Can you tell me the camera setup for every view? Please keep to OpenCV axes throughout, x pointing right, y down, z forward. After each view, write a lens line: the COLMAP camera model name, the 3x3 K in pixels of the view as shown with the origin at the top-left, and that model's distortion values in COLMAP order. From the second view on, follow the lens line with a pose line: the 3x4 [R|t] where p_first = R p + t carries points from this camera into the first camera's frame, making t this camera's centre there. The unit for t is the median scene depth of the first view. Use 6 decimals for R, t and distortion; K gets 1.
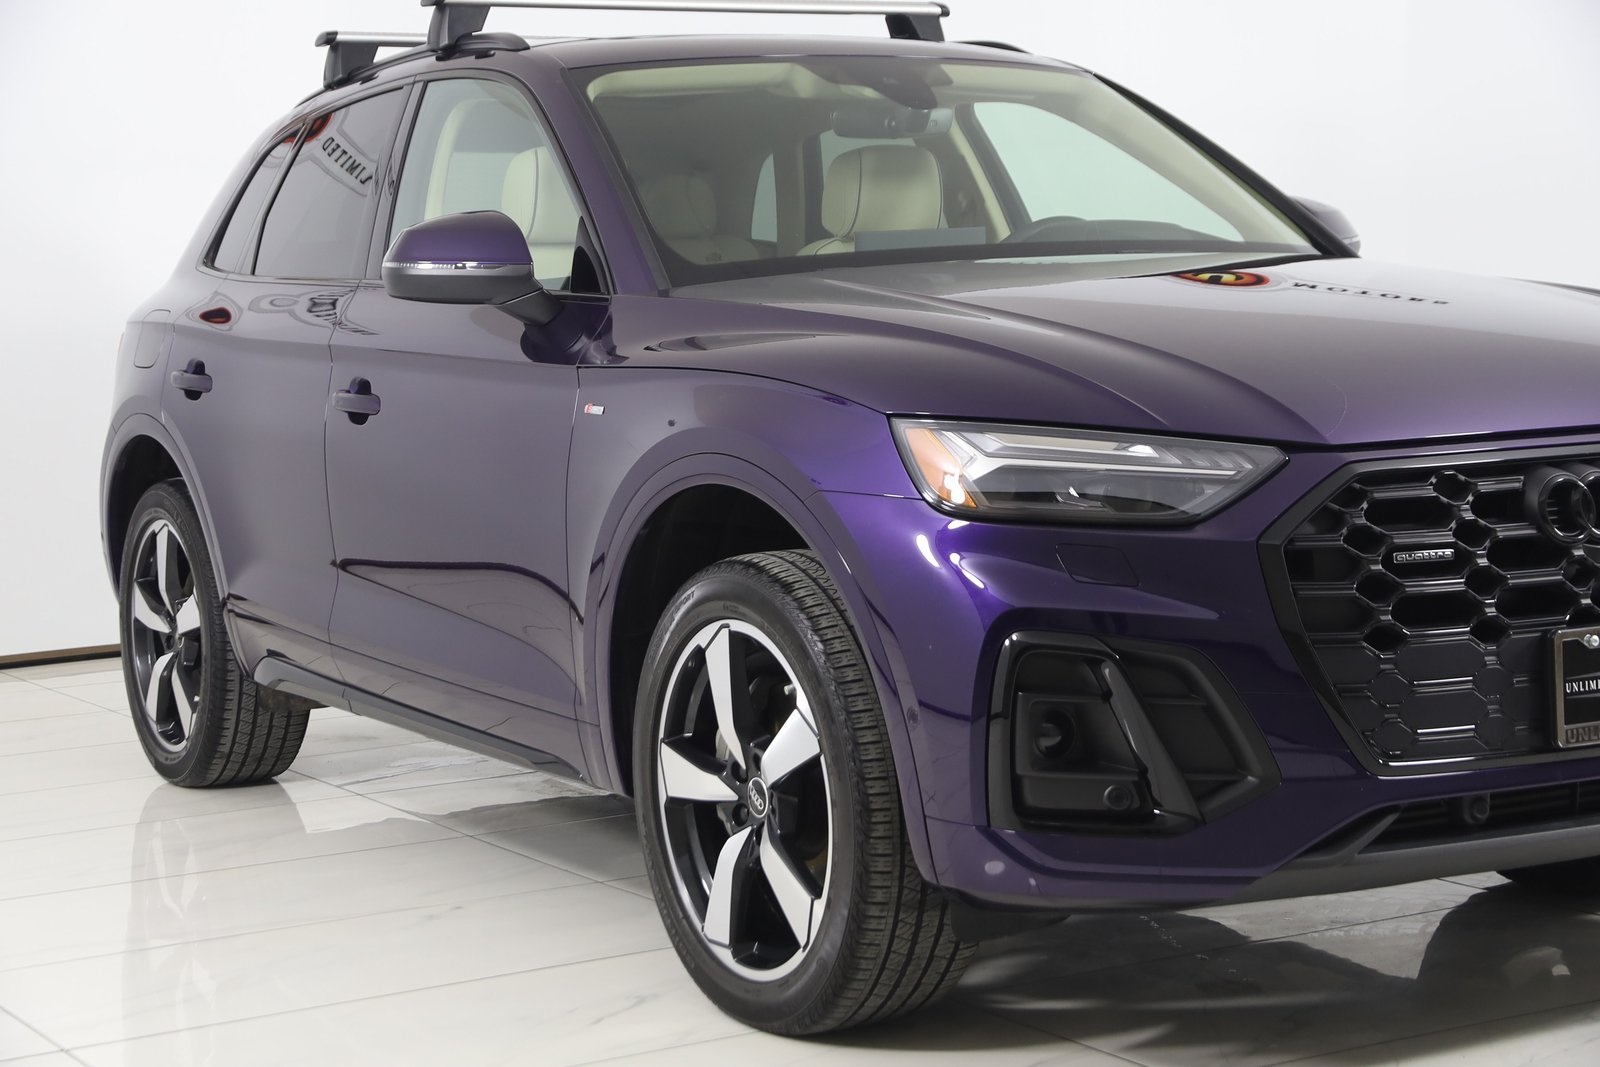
lens RADIAL K [[2603.6, 0, 801.5], [0, 2603.6, 539.4], [0, 0, 1]] dist [0.067885, 0.000000]
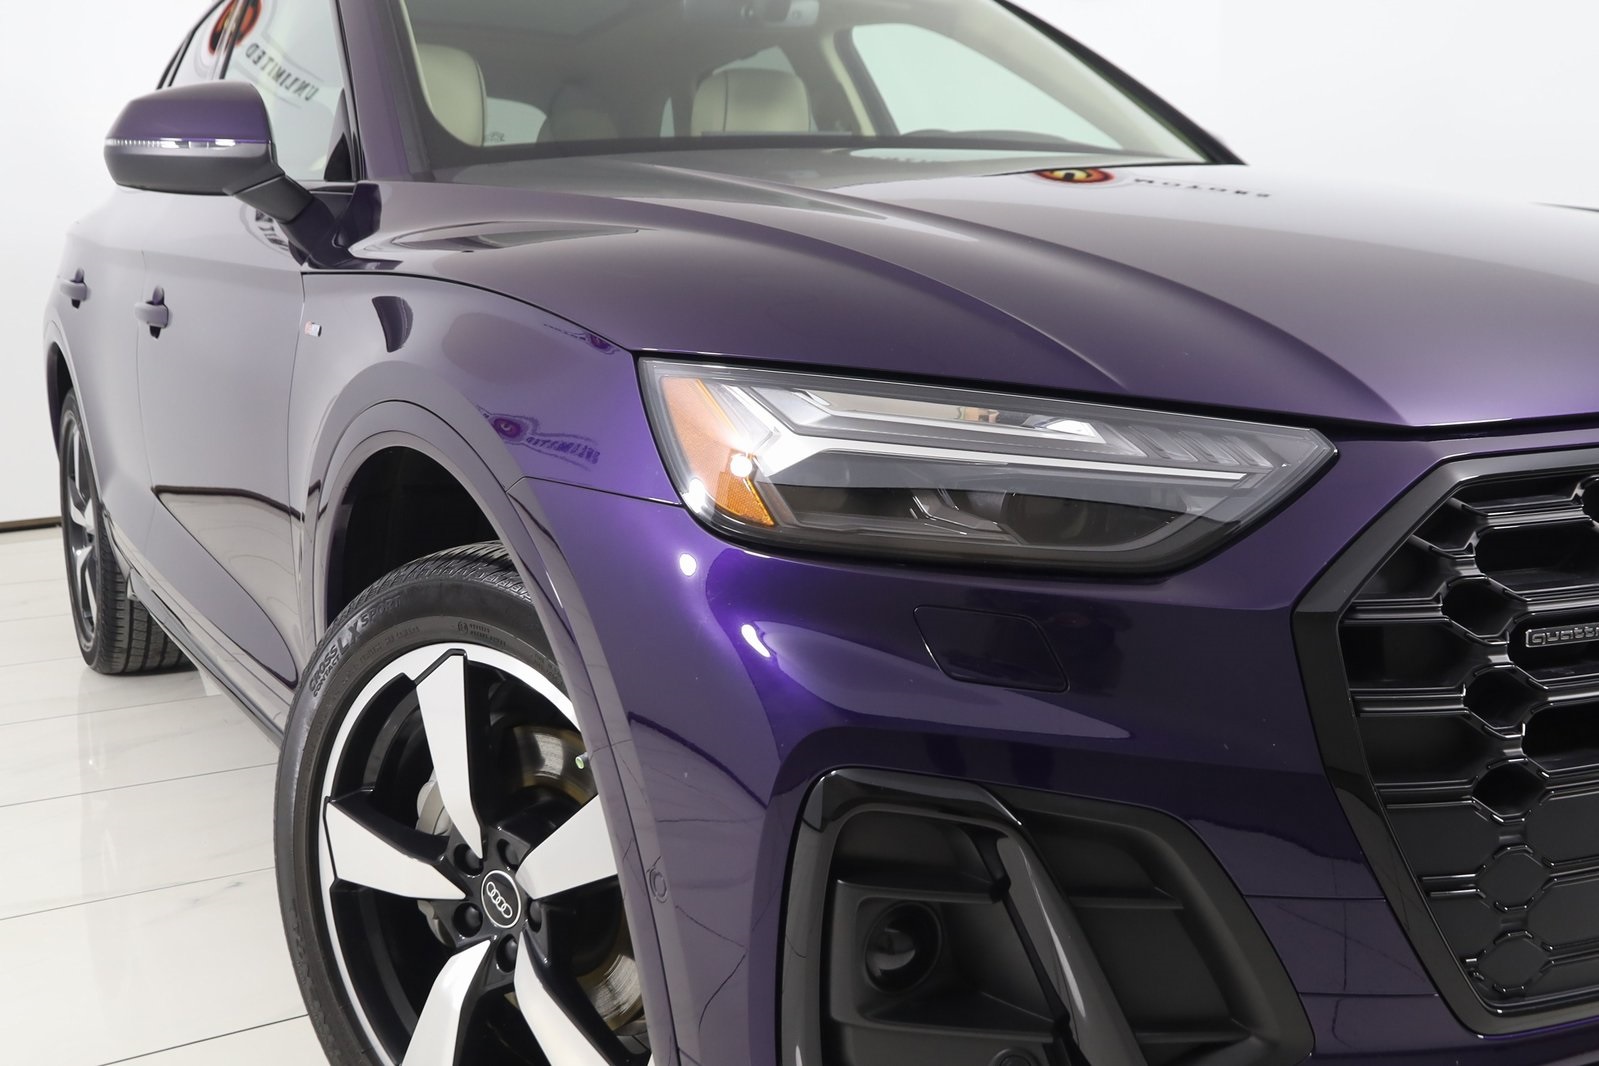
lens RADIAL K [[1595.4, 0, 799.9], [0, 1595.4, 530.9], [0, 0, 1]] dist [0.020619, 0.000000]
pose [[0.999518, 0.021618, 0.022259, 0.051409], [-0.023245, 0.996863, 0.075655, -0.029328], [-0.020554, -0.076136, 0.996886, 0.521776]]
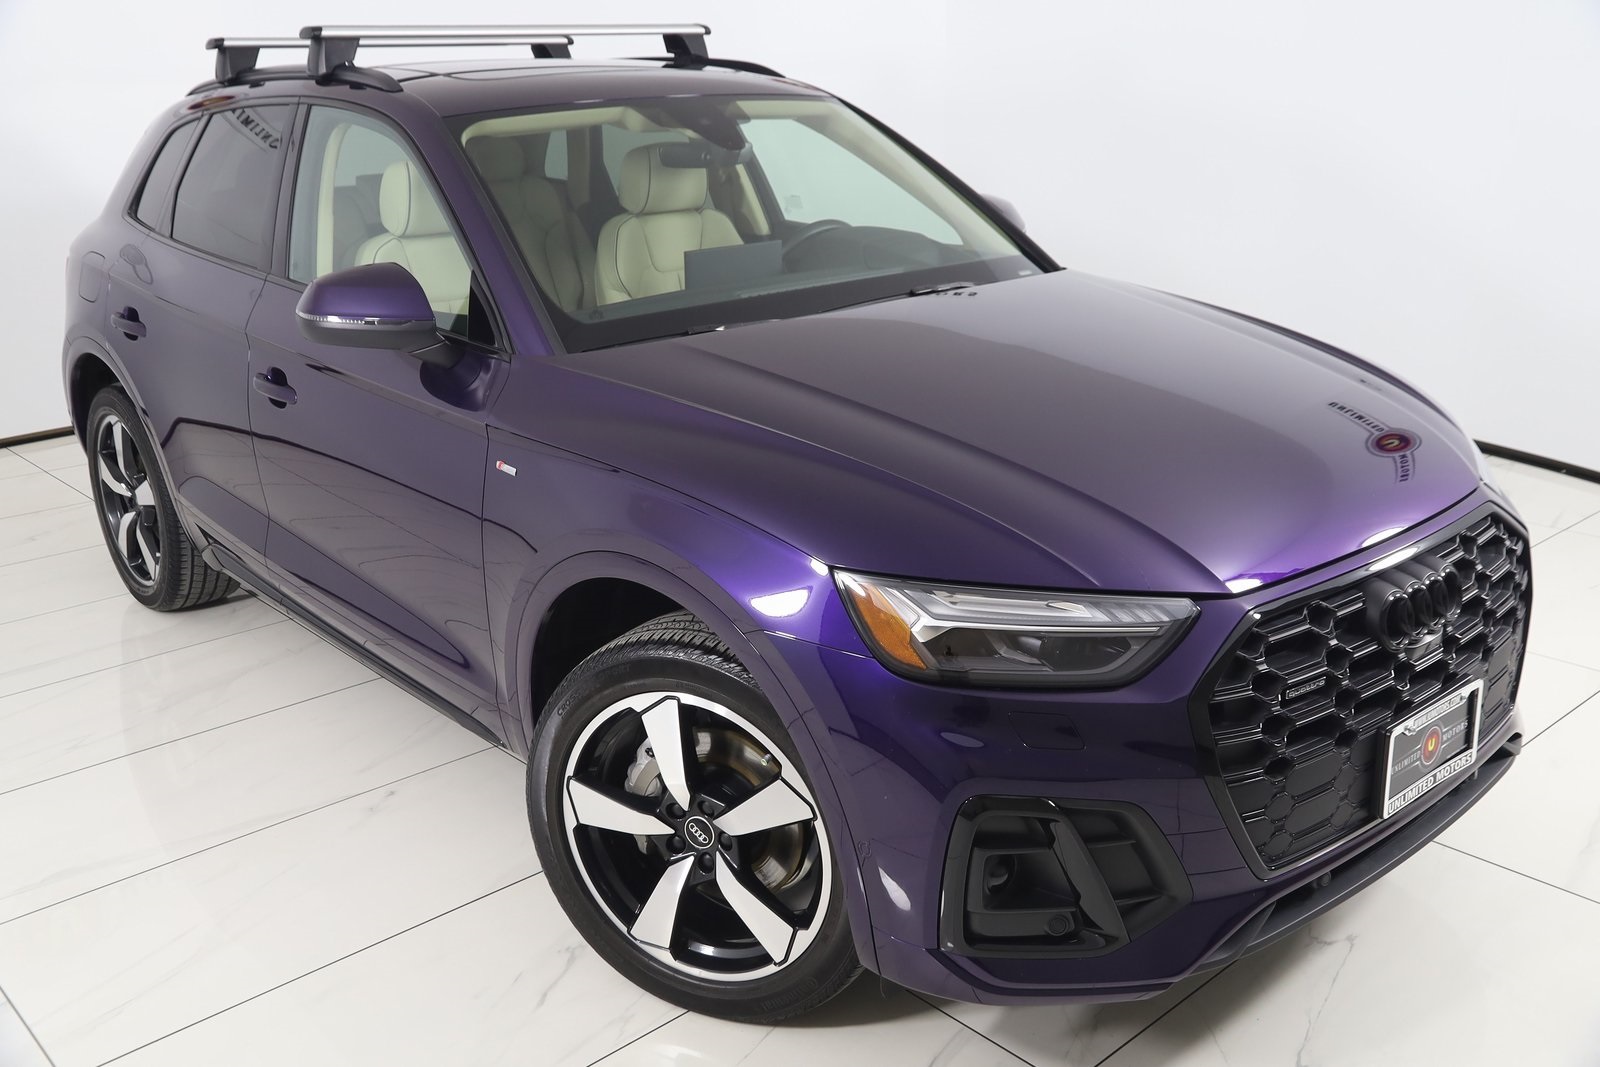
lens RADIAL K [[1385.7, 0, 796.3], [0, 1385.7, 524.8], [0, 0, 1]] dist [-0.014329, 0.027827]
pose [[0.978754, -0.049427, 0.198992, -0.075597], [0.006010, 0.977009, 0.213115, -0.151603], [-0.204951, -0.207391, 0.956548, 0.378589]]
